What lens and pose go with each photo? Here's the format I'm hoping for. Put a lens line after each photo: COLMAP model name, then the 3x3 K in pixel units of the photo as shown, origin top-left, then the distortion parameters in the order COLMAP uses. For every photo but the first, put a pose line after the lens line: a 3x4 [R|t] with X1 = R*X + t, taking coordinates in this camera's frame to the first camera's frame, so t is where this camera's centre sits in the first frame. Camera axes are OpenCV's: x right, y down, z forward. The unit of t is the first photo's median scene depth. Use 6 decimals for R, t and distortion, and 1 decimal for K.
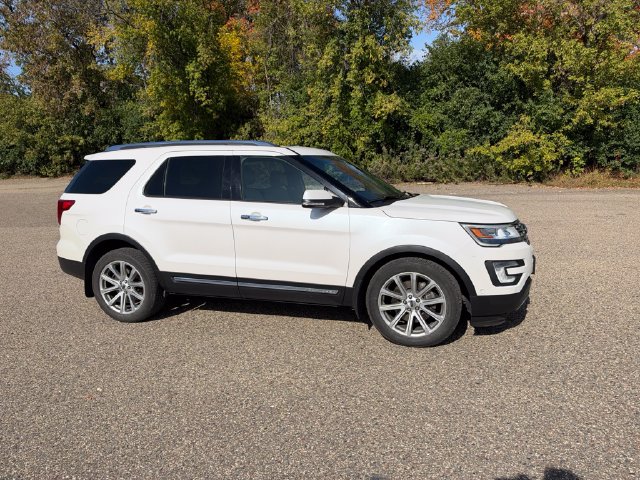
lens RADIAL K [[460.3, 0, 319.1], [0, 460.3, 243.5], [0, 0, 1]] dist [0.014912, -0.032095]
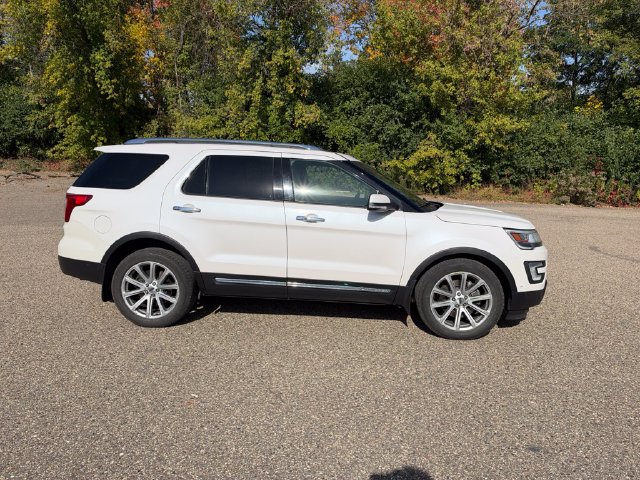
lens RADIAL K [[460.3, 0, 321.2], [0, 460.3, 238.1], [0, 0, 1]] dist [0.014912, -0.032095]
pose [[0.968249, 0.015811, 0.249489, -0.319271], [-0.009743, 0.999626, -0.025537, 0.010121], [-0.249799, 0.022295, 0.968041, 0.006667]]
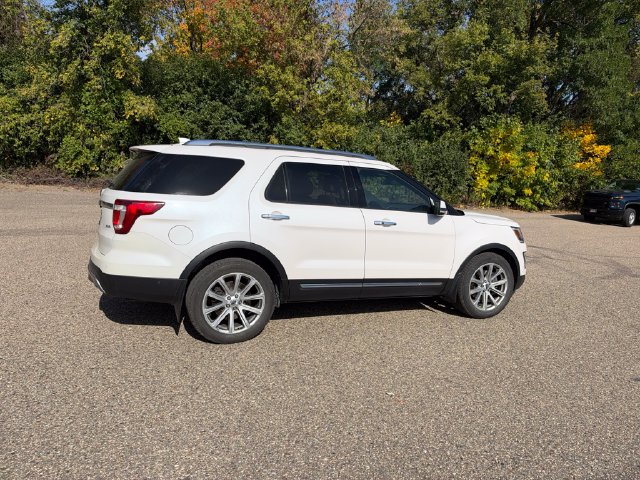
lens RADIAL K [[460.3, 0, 321.5], [0, 460.3, 235.5], [0, 0, 1]] dist [0.014912, -0.032095]
pose [[0.755549, -0.016290, 0.654890, -0.853469], [0.037286, 0.999140, -0.018163, -0.011274], [-0.654030, 0.038142, 0.755506, 0.220972]]
